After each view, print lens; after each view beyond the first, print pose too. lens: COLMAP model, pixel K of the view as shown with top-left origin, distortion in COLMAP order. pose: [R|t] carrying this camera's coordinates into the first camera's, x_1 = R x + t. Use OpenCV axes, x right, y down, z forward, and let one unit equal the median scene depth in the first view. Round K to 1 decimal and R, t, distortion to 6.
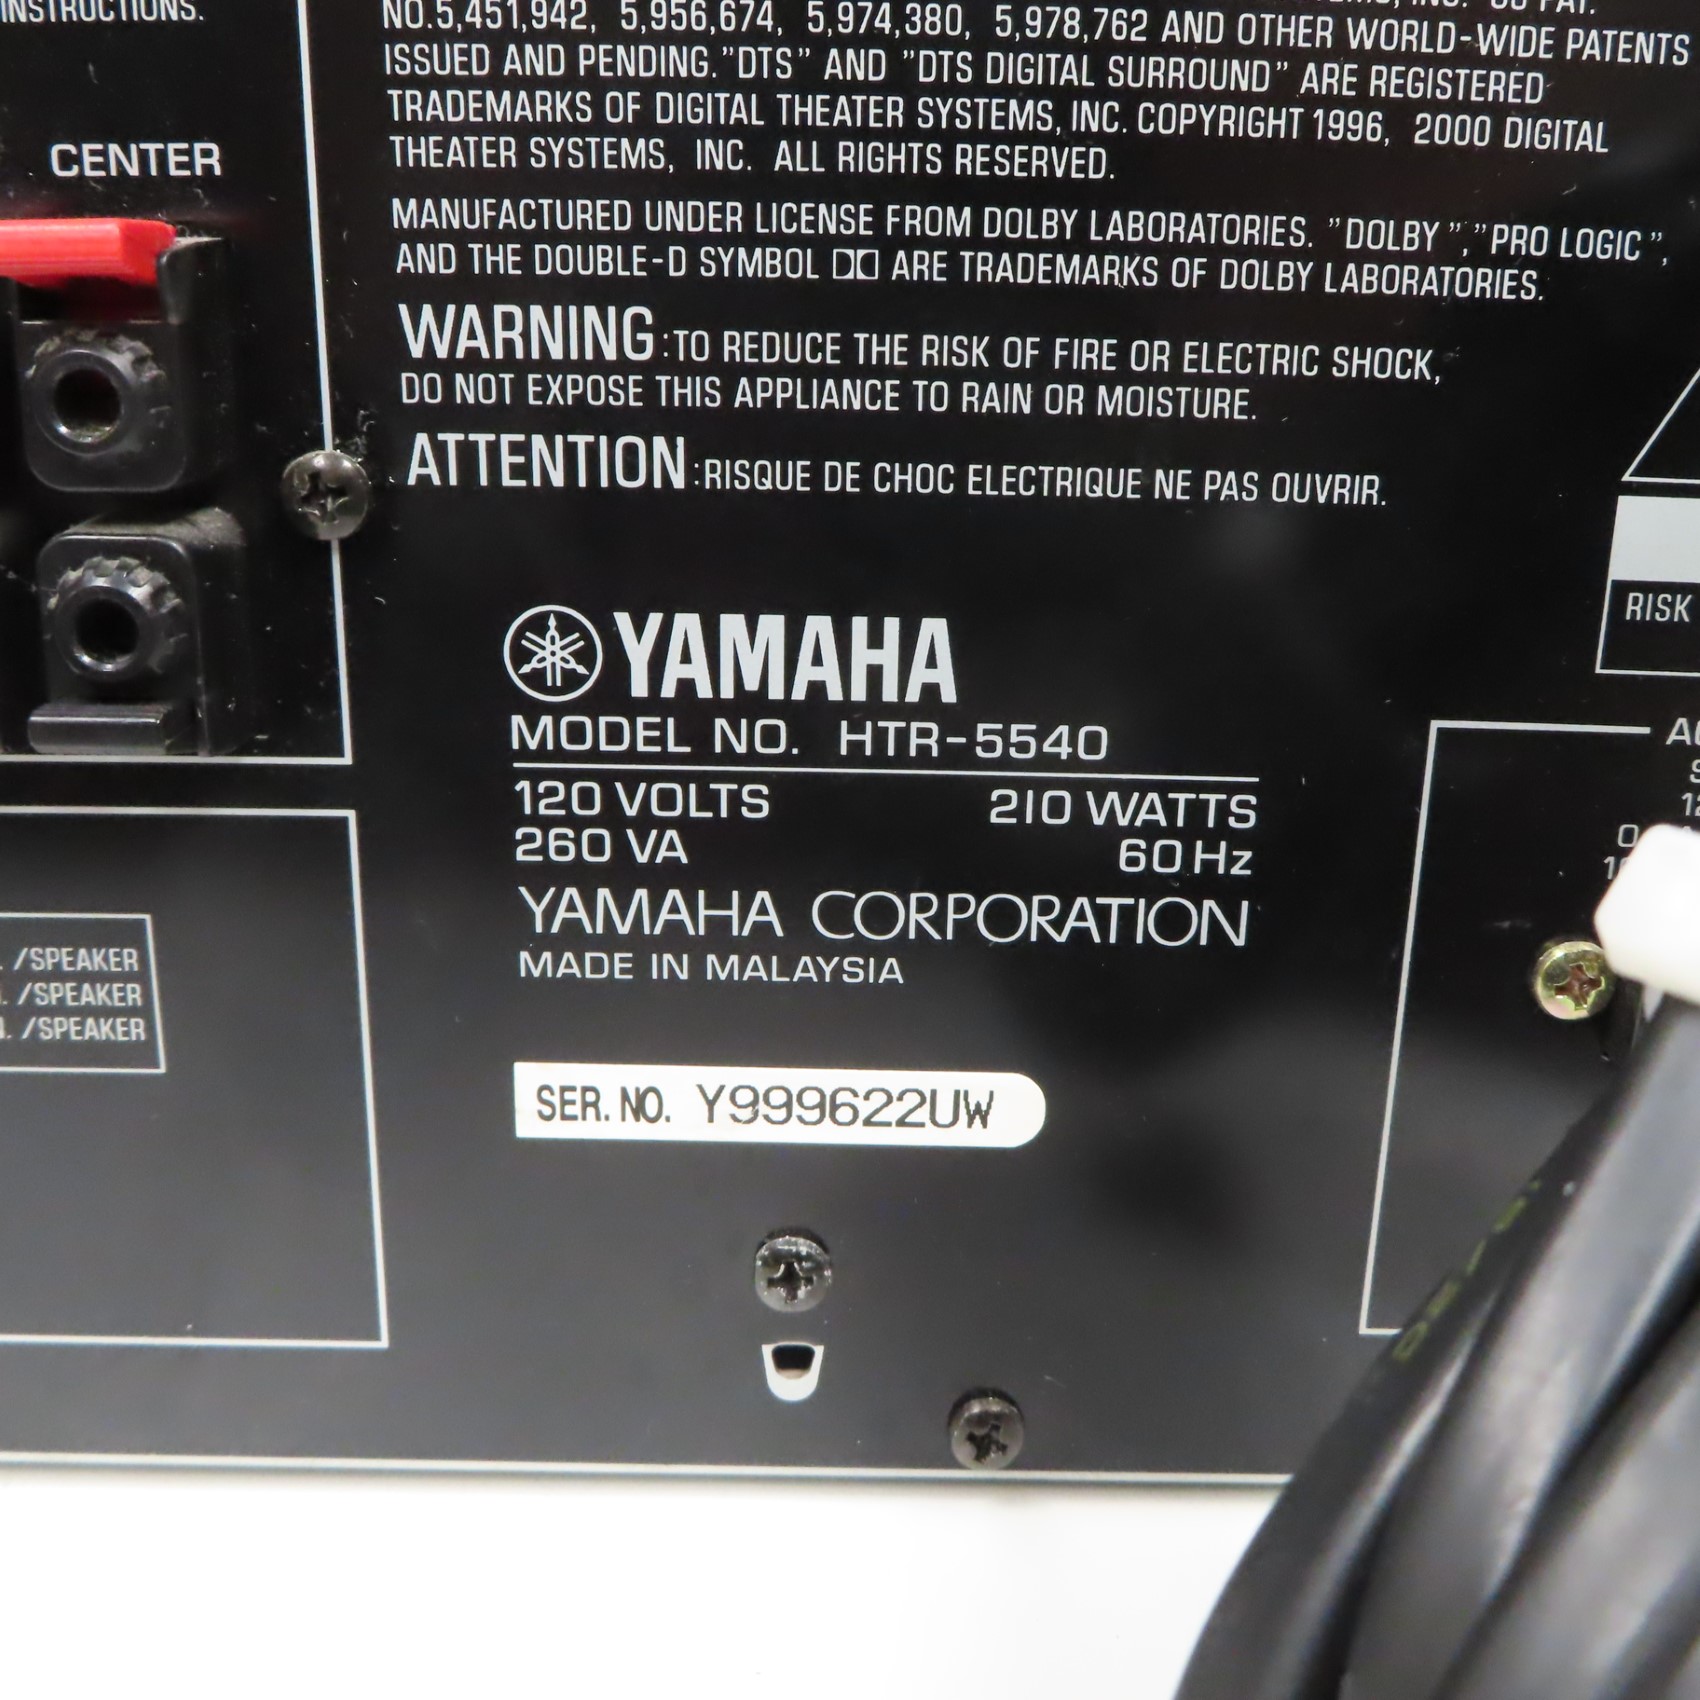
lens RADIAL K [[2094.4, 0, 850.0], [0, 2094.4, 850.0], [0, 0, 1]] dist [-0.044931, -0.055639]
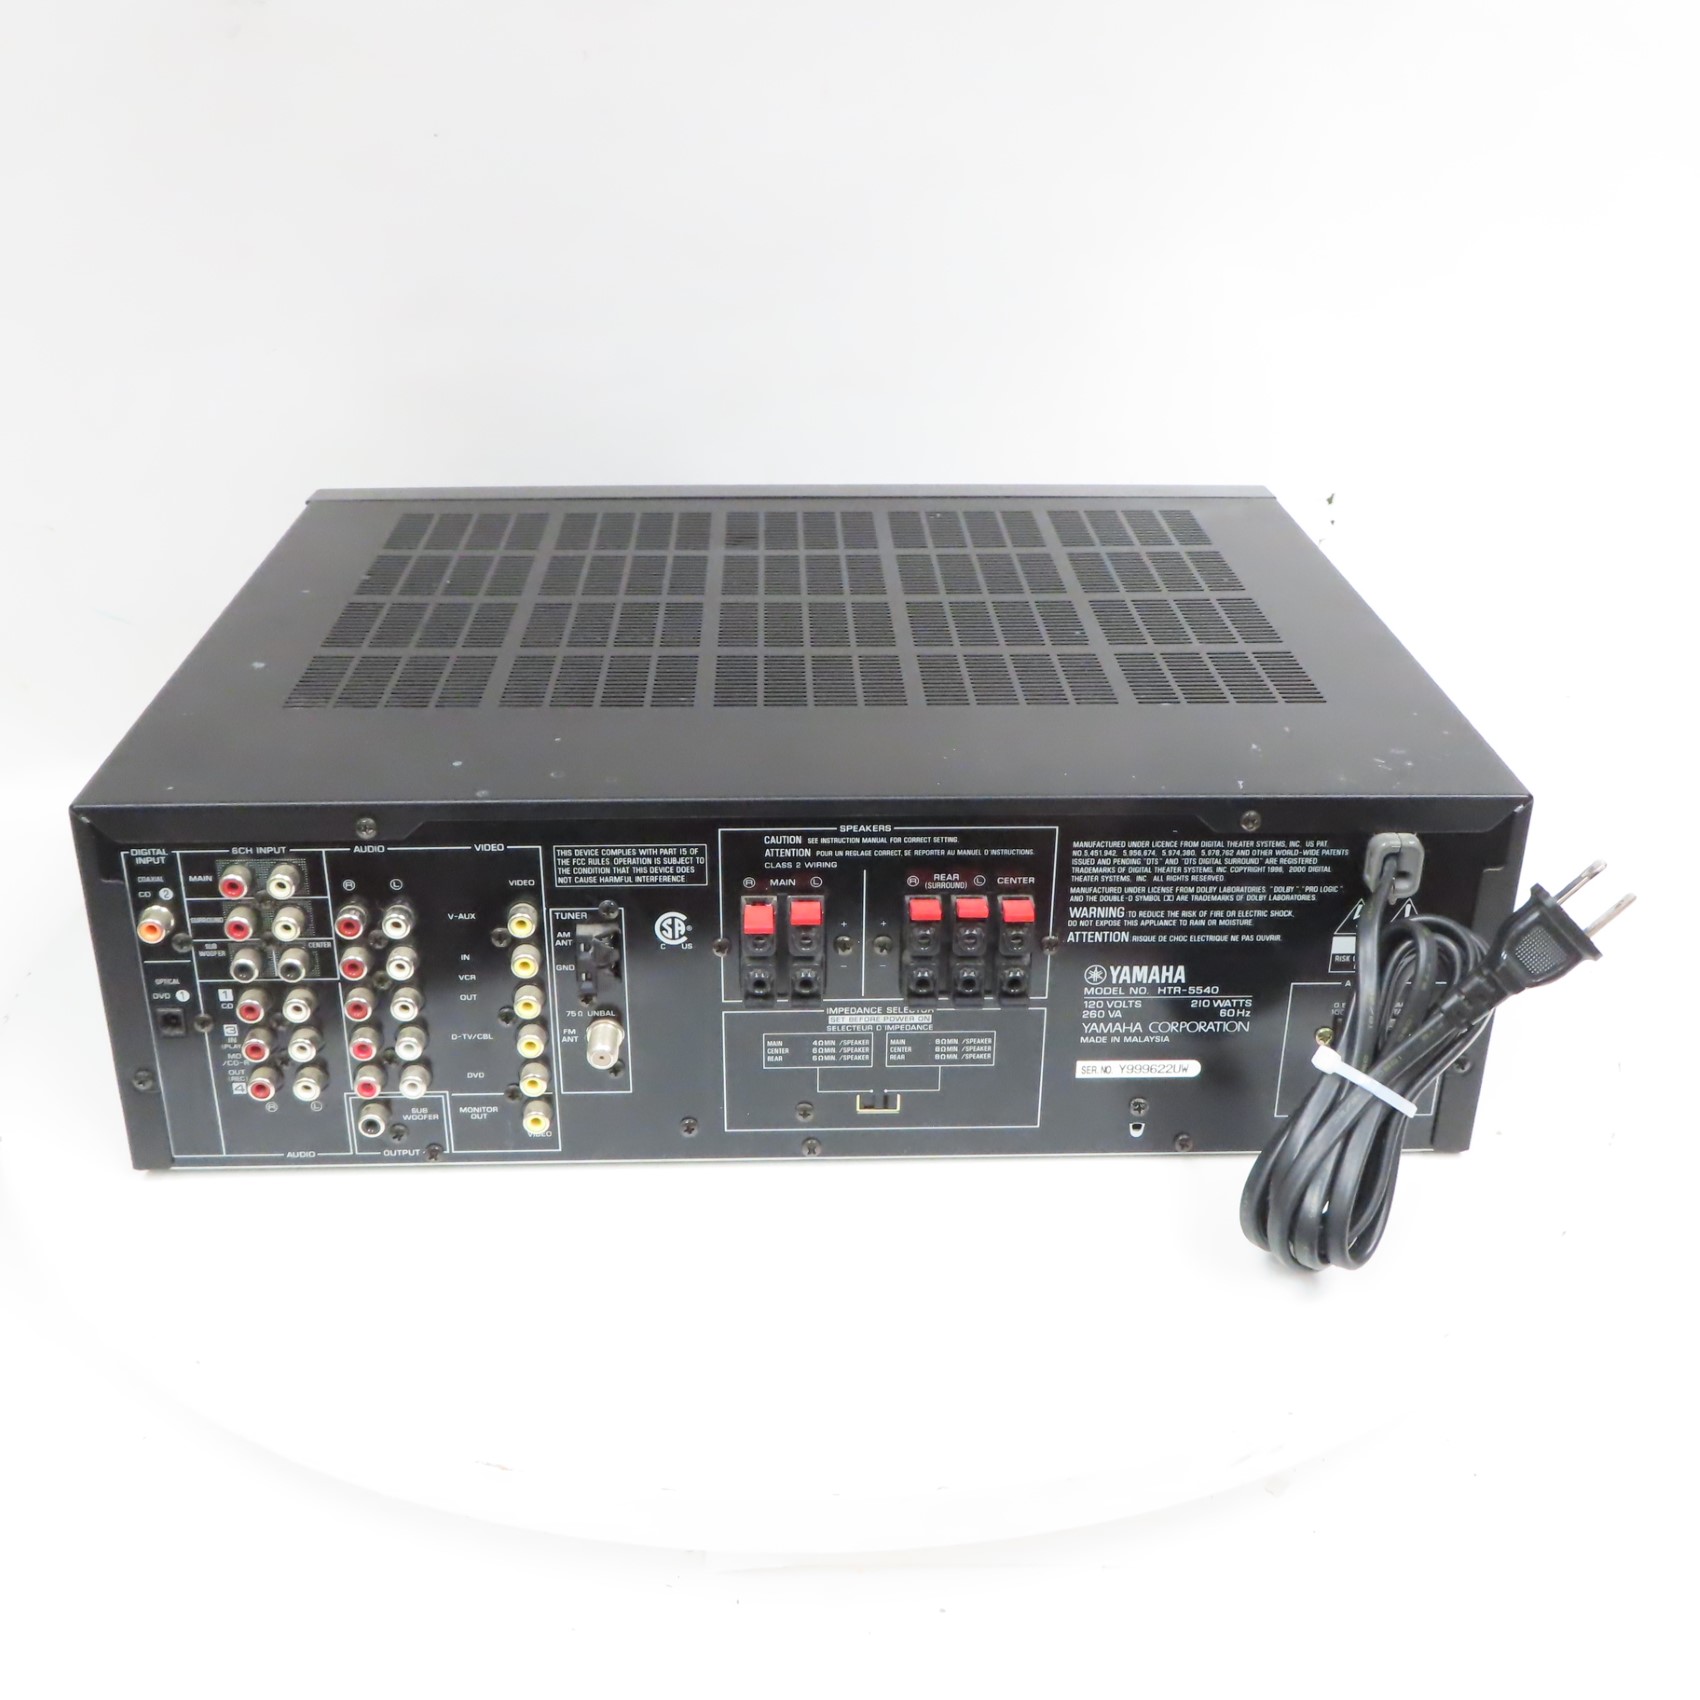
lens RADIAL K [[1985.2, 0, 828.2], [0, 1985.2, 846.7], [0, 0, 1]] dist [-0.047033, -0.018256]
pose [[0.999413, -0.020658, 0.027312, -0.854001], [0.017221, 0.992554, 0.120583, -0.919547], [-0.029600, -0.120042, 0.992327, -3.266070]]
